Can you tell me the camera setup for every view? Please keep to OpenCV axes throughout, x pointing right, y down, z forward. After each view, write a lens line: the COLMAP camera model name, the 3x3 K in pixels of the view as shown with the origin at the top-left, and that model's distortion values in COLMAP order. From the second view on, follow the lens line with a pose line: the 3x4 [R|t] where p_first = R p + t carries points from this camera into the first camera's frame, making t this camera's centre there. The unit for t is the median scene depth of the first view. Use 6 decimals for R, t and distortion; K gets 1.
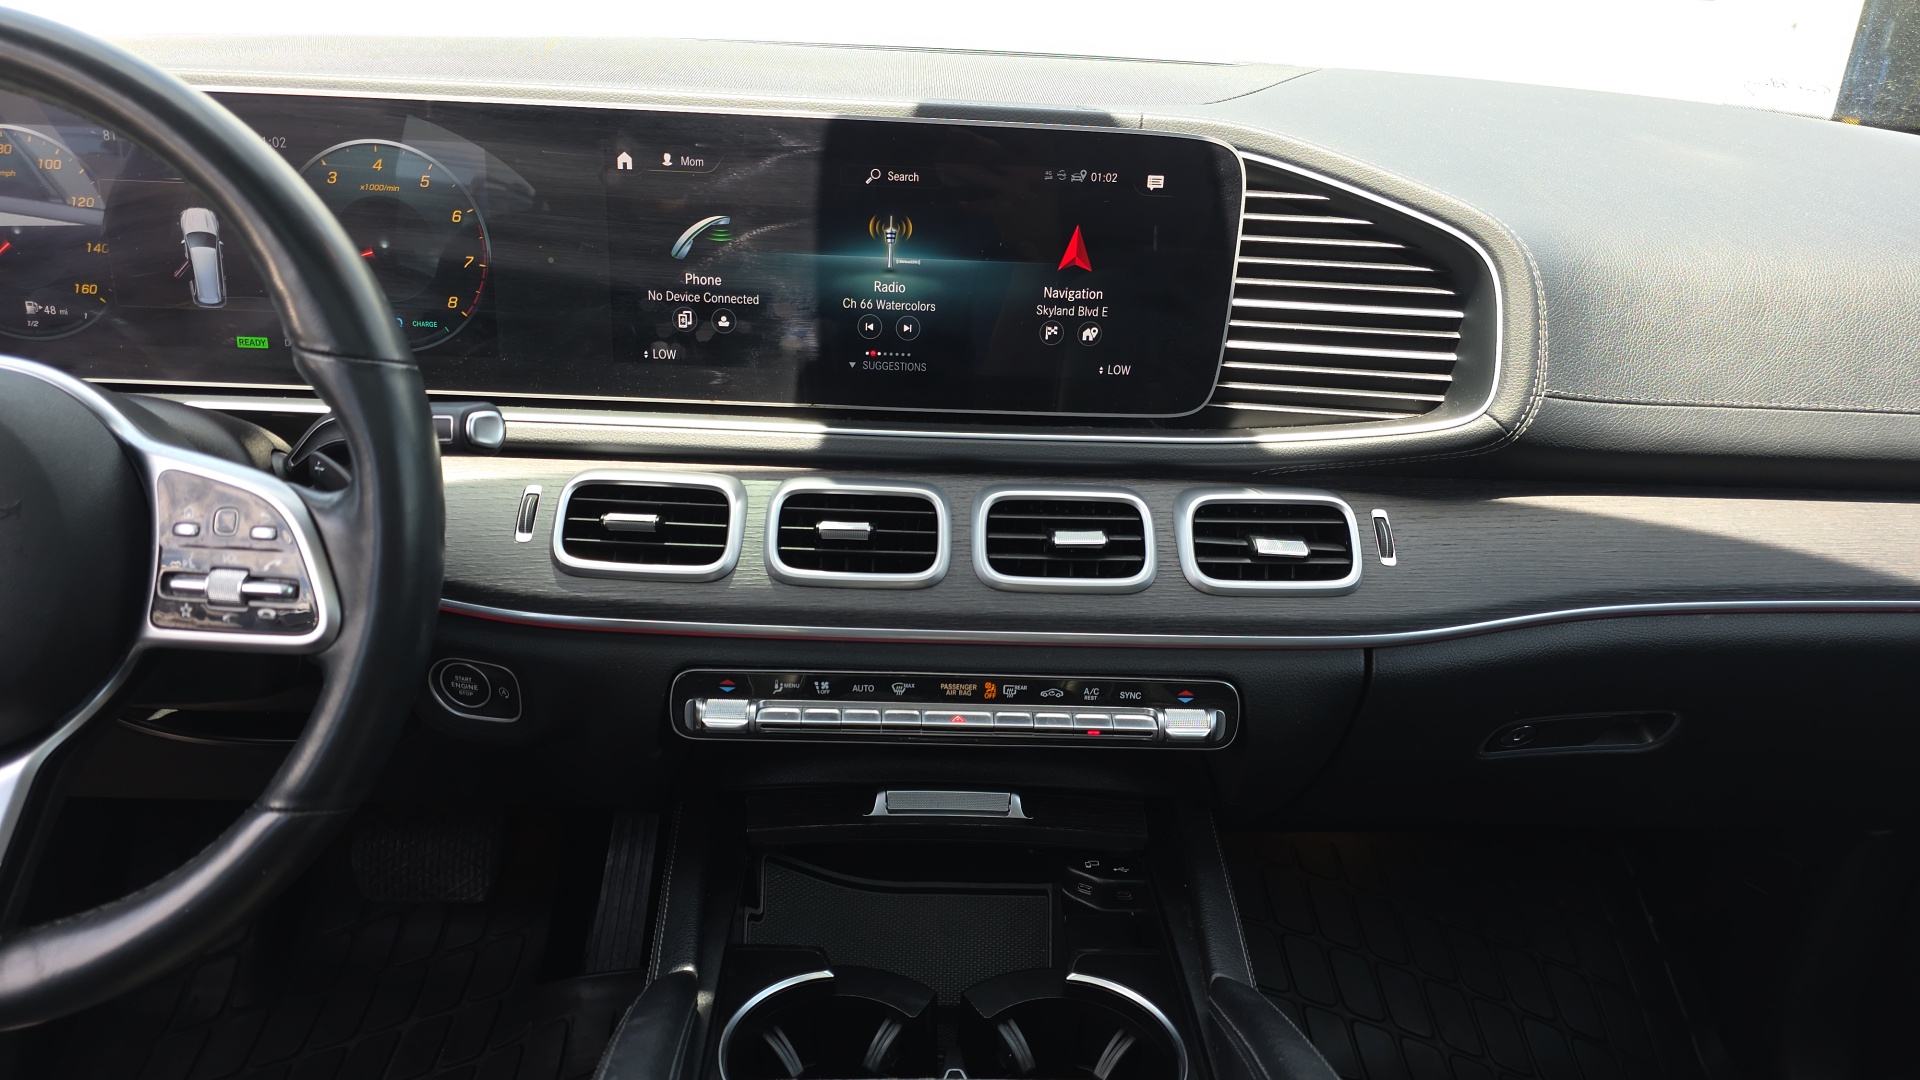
lens RADIAL K [[1289.5, 0, 937.8], [0, 1289.5, 560.9], [0, 0, 1]] dist [0.065849, -0.075129]
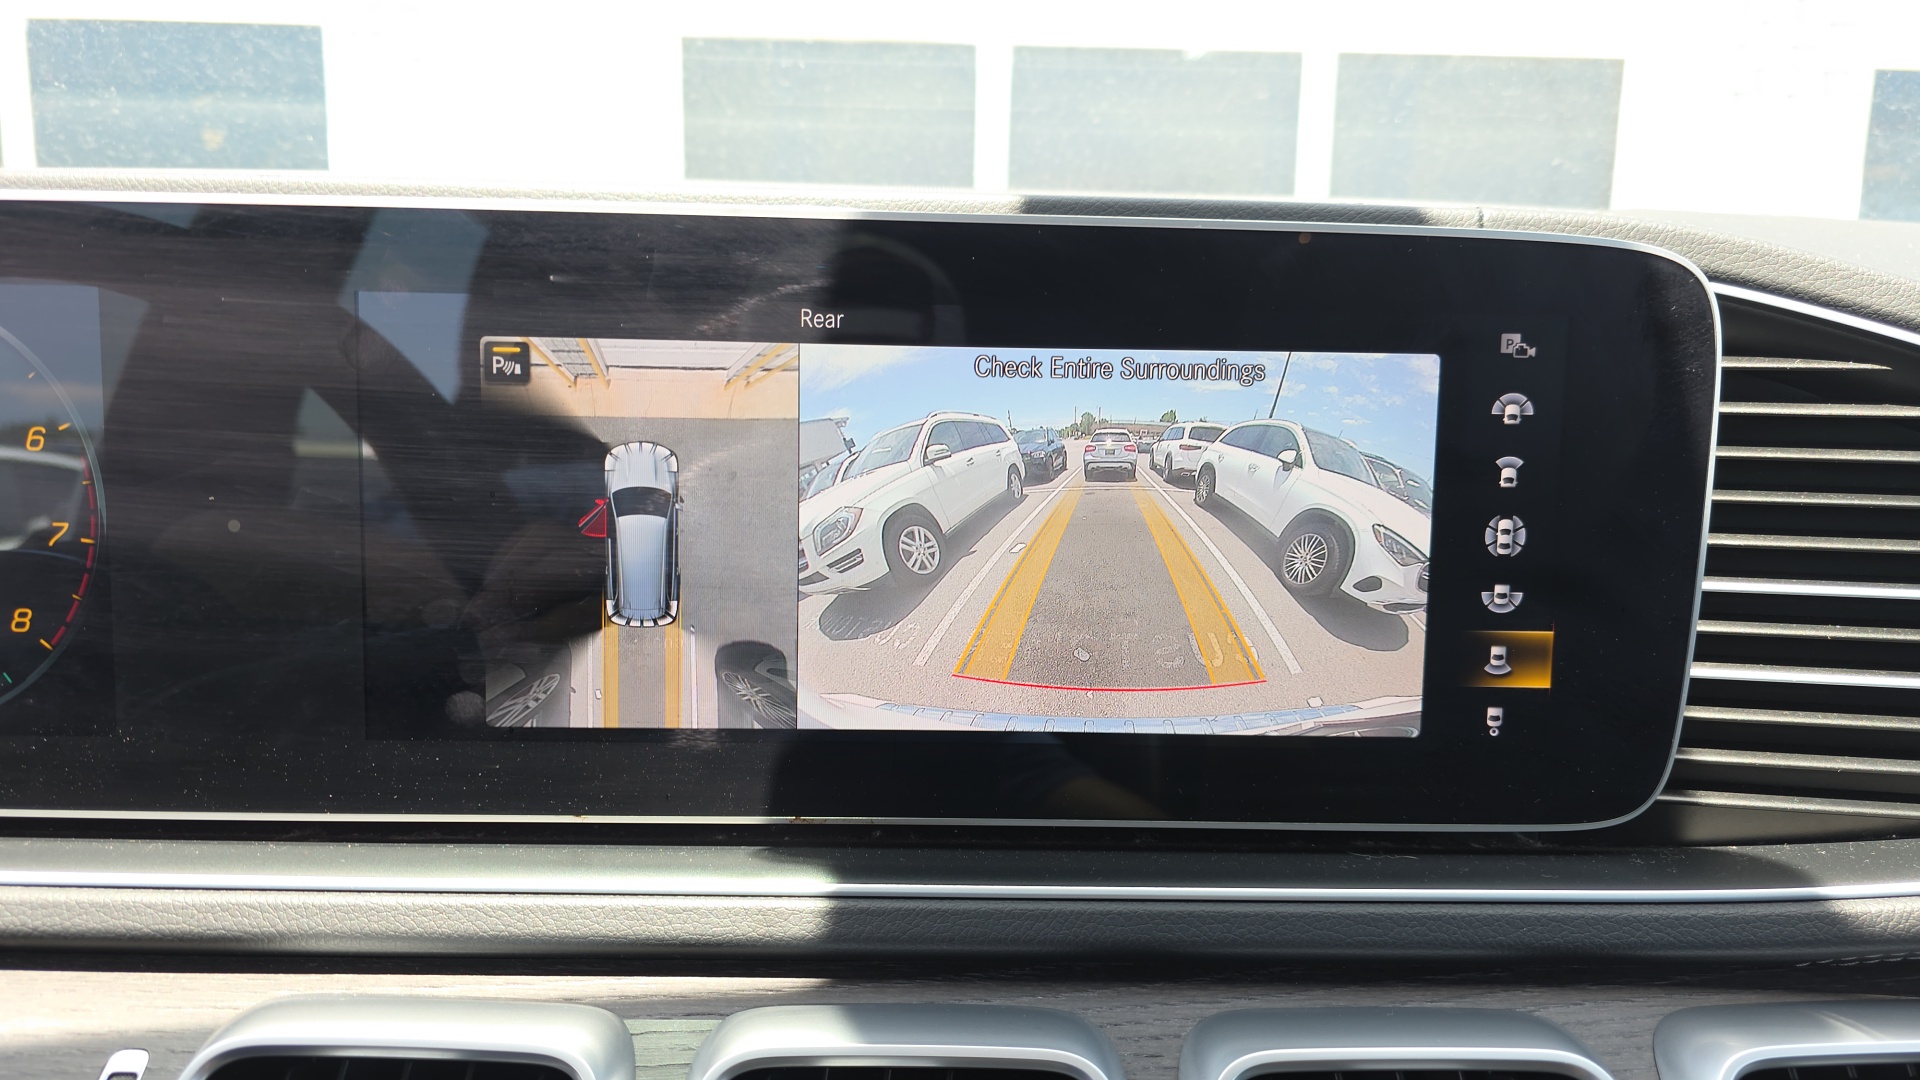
lens RADIAL K [[1332.9, 0, 920.5], [0, 1332.9, 515.3], [0, 0, 1]] dist [0.051631, -0.078495]
pose [[0.999821, -0.018798, -0.002287, -0.053975], [0.017919, 0.978232, -0.206740, -0.133108], [0.006123, 0.206662, 0.978393, 0.538823]]
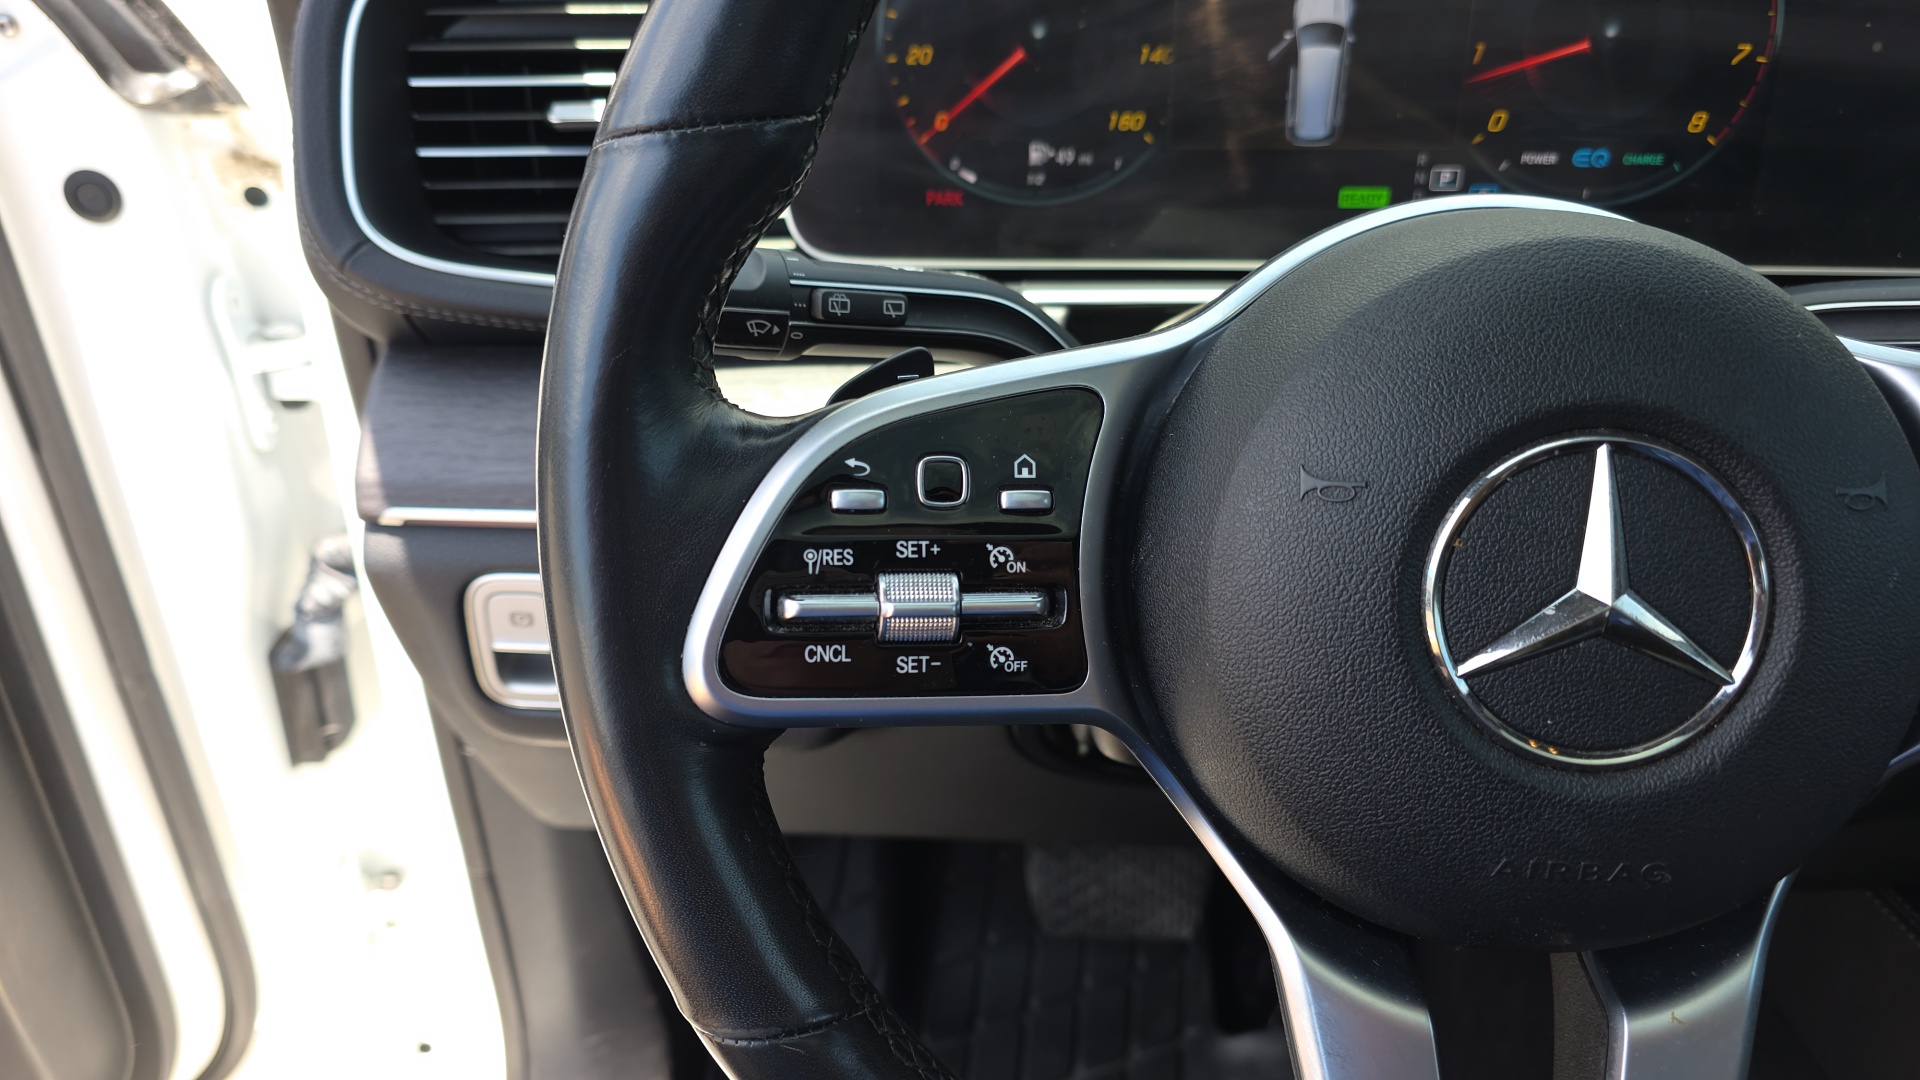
lens RADIAL K [[1335.9, 0, 954.0], [0, 1335.9, 549.3], [0, 0, 1]] dist [0.037588, -0.066493]
pose [[0.995481, -0.005055, -0.094823, -0.679007], [0.010831, 0.998109, 0.060499, -0.037304], [0.094338, -0.061253, 0.993654, 0.318663]]
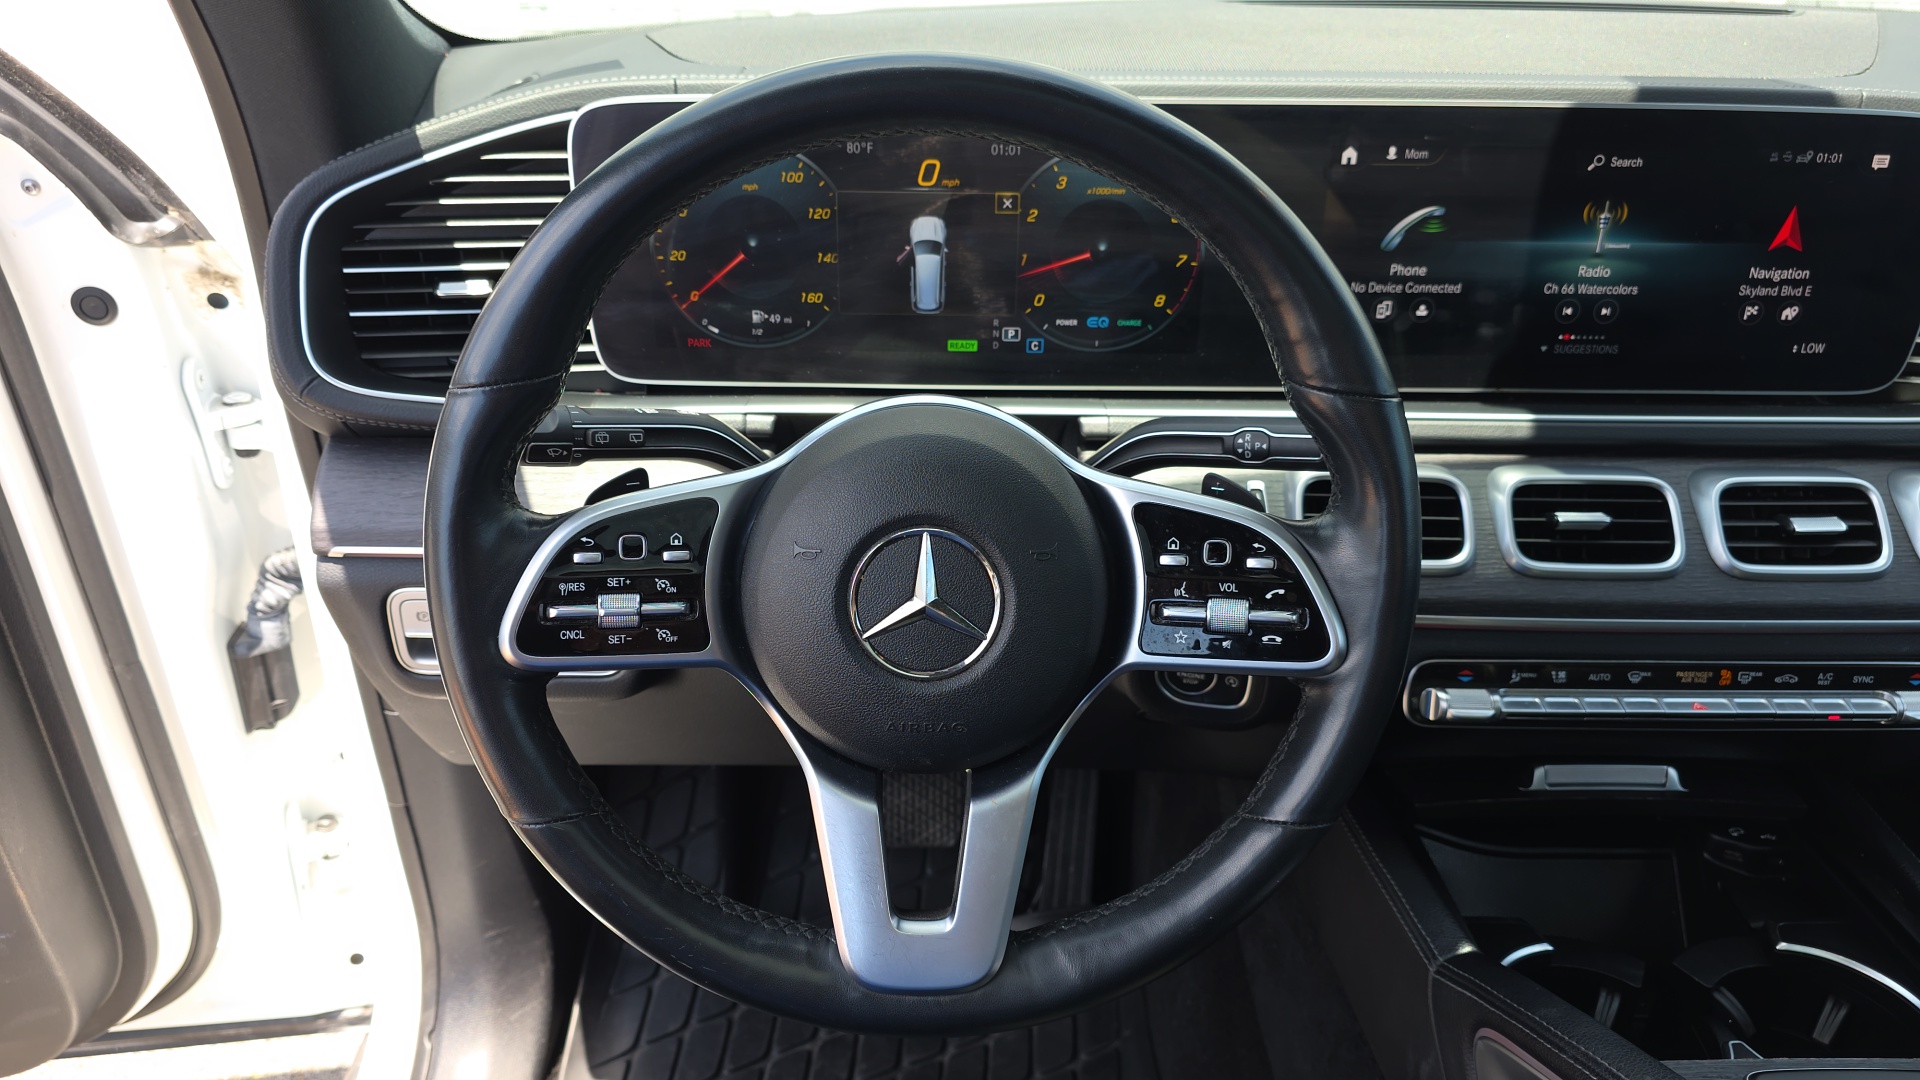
lens RADIAL K [[1289.8, 0, 958.6], [0, 1289.8, 547.4], [0, 0, 1]] dist [0.063439, -0.079342]
pose [[0.999467, -0.016361, -0.028243, -0.513015], [0.018352, 0.997253, 0.071765, -0.082923], [0.026991, -0.072245, 0.997022, -0.030874]]
